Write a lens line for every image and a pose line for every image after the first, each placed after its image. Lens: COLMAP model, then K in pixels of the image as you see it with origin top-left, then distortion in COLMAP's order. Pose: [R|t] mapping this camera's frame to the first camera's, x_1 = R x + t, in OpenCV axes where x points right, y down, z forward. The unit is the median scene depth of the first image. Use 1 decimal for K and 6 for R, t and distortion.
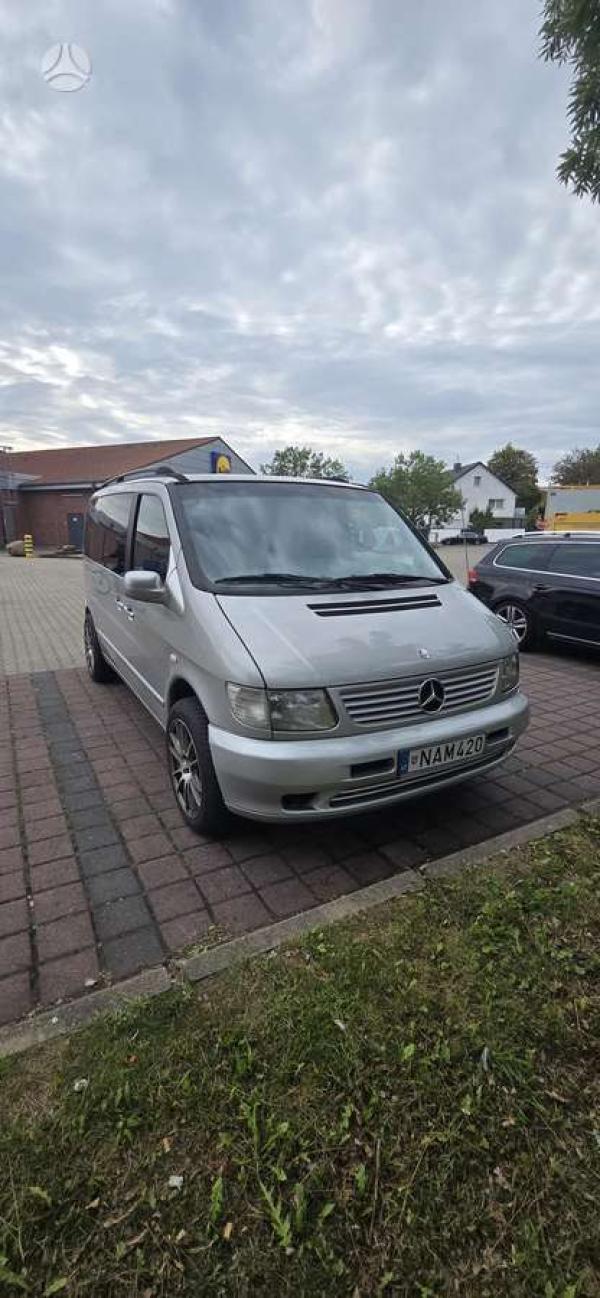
lens RADIAL K [[531.5, 0, 300.0], [0, 531.5, 649.0], [0, 0, 1]] dist [-0.000320, -0.000028]
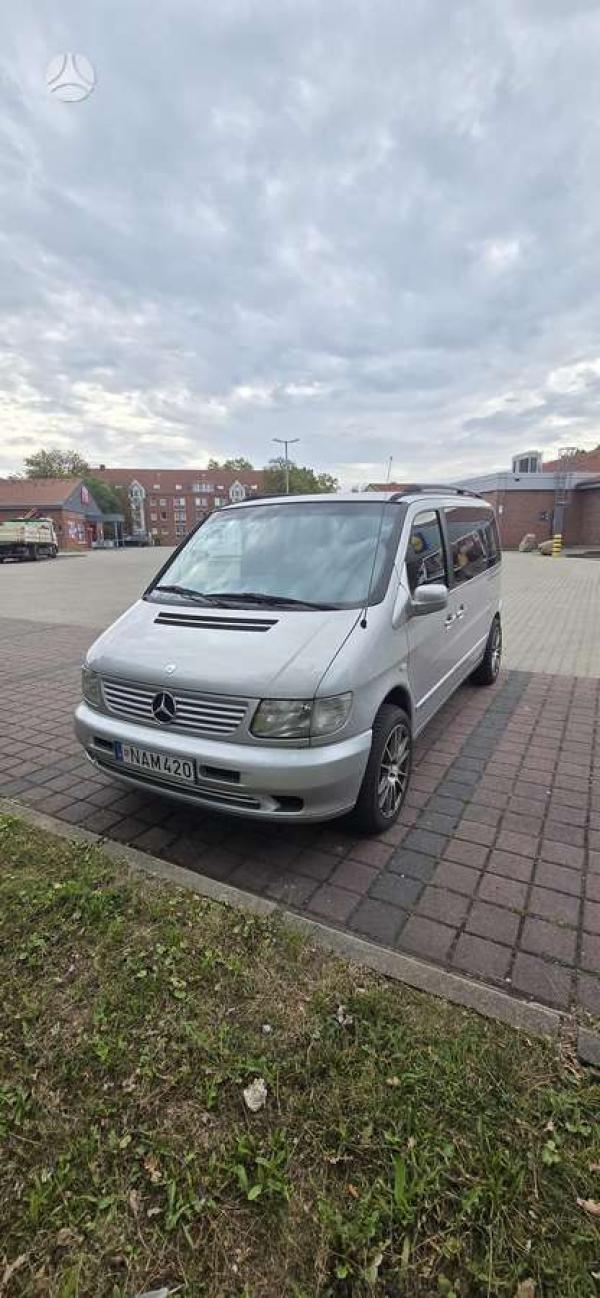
lens RADIAL K [[531.5, 0, 300.0], [0, 531.5, 649.0], [0, 0, 1]] dist [-0.000320, -0.000028]
pose [[0.510118, 0.168724, -0.843393, 1.270631], [-0.163455, 0.981718, 0.097532, -0.177831], [0.844430, 0.088104, 0.528371, 0.646342]]
